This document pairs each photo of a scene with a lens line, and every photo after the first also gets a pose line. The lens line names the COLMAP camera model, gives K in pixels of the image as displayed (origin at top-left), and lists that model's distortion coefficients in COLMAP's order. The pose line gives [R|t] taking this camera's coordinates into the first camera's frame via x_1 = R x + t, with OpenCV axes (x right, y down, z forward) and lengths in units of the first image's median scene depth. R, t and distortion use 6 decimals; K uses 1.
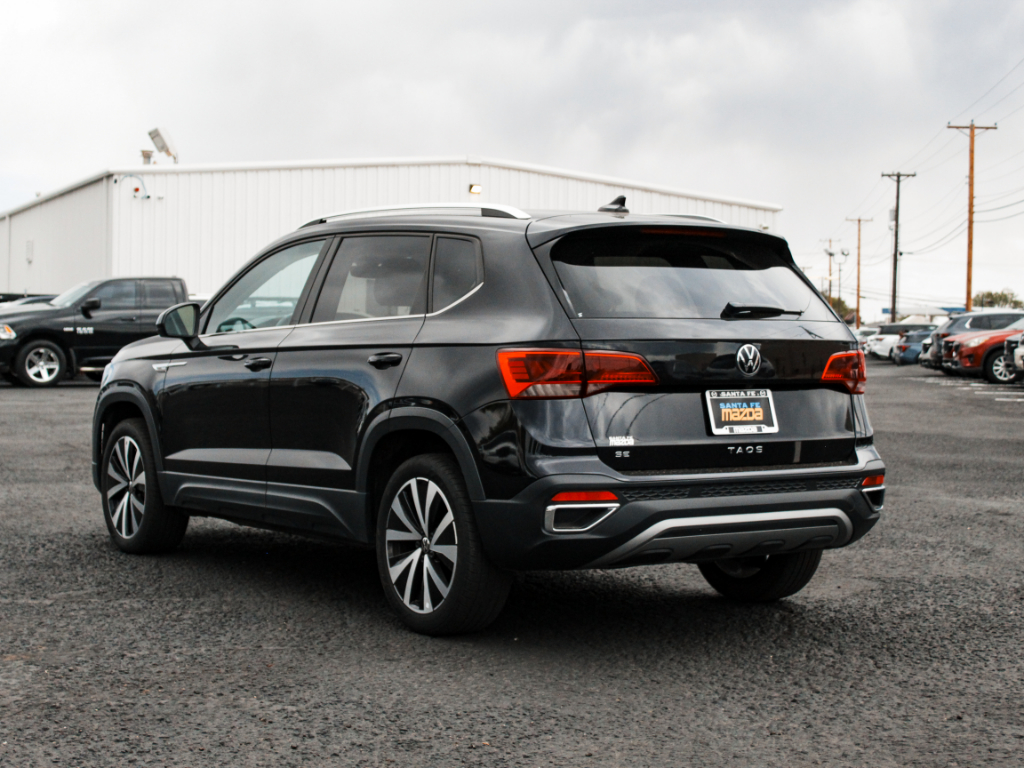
lens RADIAL K [[1932.5, 0, 512.0], [0, 1932.5, 384.0], [0, 0, 1]] dist [-0.046528, -0.317959]
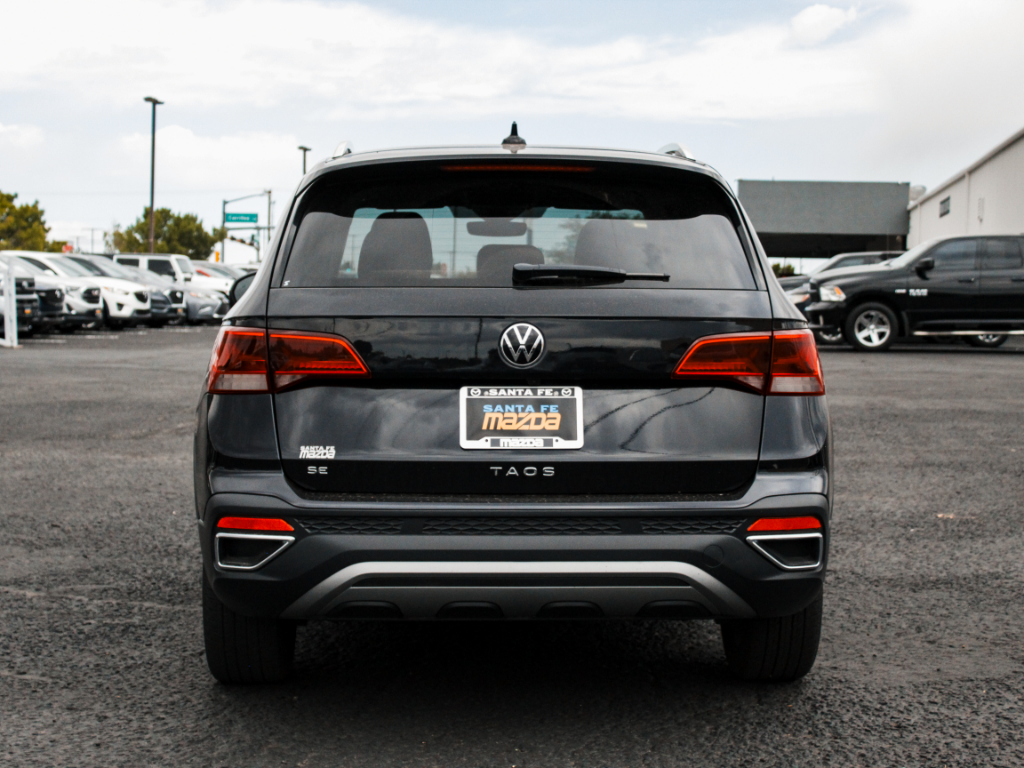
lens RADIAL K [[1932.5, 0, 512.0], [0, 1932.5, 384.0], [0, 0, 1]] dist [-0.046528, -0.317959]
pose [[0.847345, 0.025568, -0.530426, 0.488237], [-0.014506, 0.999582, 0.025009, -0.015597], [0.530844, -0.013497, 0.847362, 0.390291]]
